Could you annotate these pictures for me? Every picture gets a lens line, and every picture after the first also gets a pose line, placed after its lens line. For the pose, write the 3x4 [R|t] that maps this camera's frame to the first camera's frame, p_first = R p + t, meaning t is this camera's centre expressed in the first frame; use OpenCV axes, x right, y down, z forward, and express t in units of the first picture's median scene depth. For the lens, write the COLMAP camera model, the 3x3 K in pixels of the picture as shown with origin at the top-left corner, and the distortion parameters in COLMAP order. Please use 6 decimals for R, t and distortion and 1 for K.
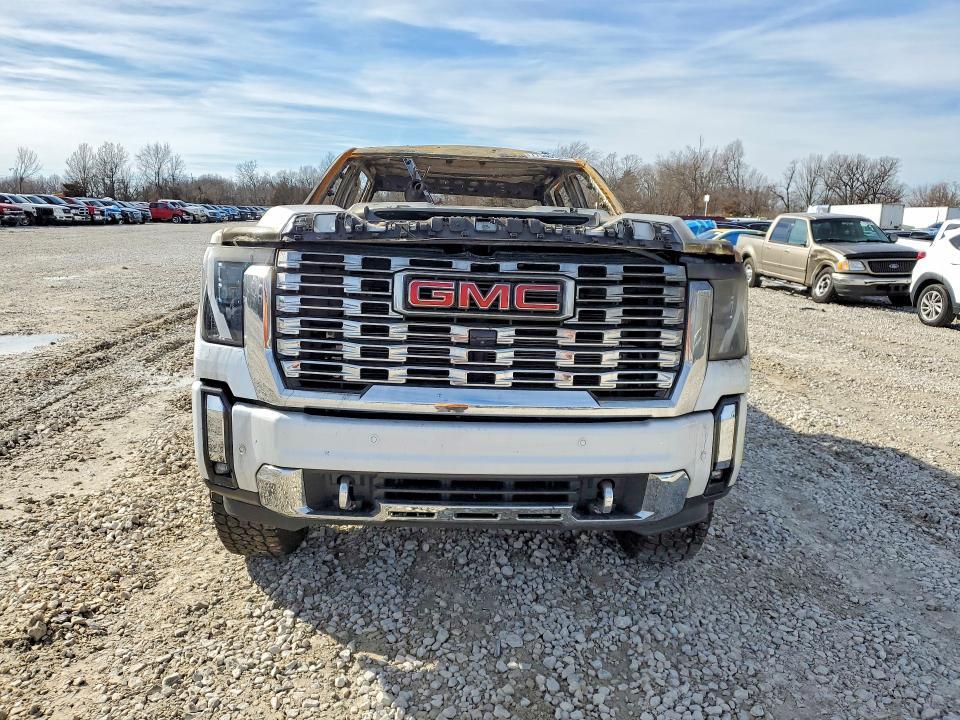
lens RADIAL K [[790.8, 0, 475.4], [0, 790.8, 360.0], [0, 0, 1]] dist [0.001804, -0.003800]
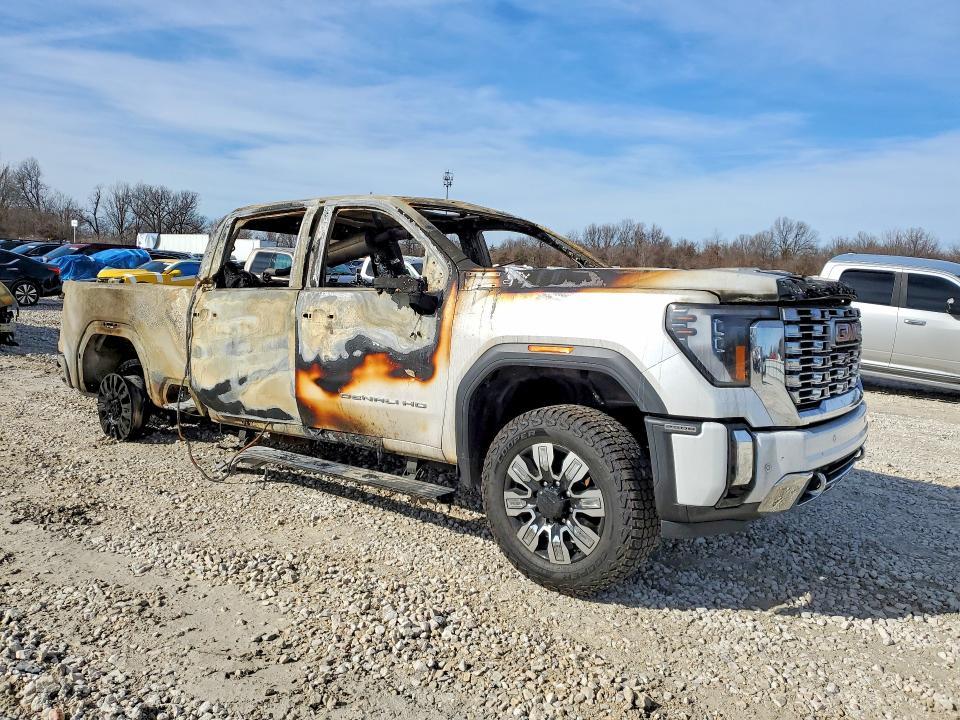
lens RADIAL K [[790.8, 0, 474.8], [0, 790.8, 354.2], [0, 0, 1]] dist [0.001804, -0.003800]
pose [[0.594251, -0.083032, 0.799982, -0.139849], [0.111328, 0.993574, 0.020428, -0.012780], [-0.796537, 0.076921, 0.599676, 0.055075]]
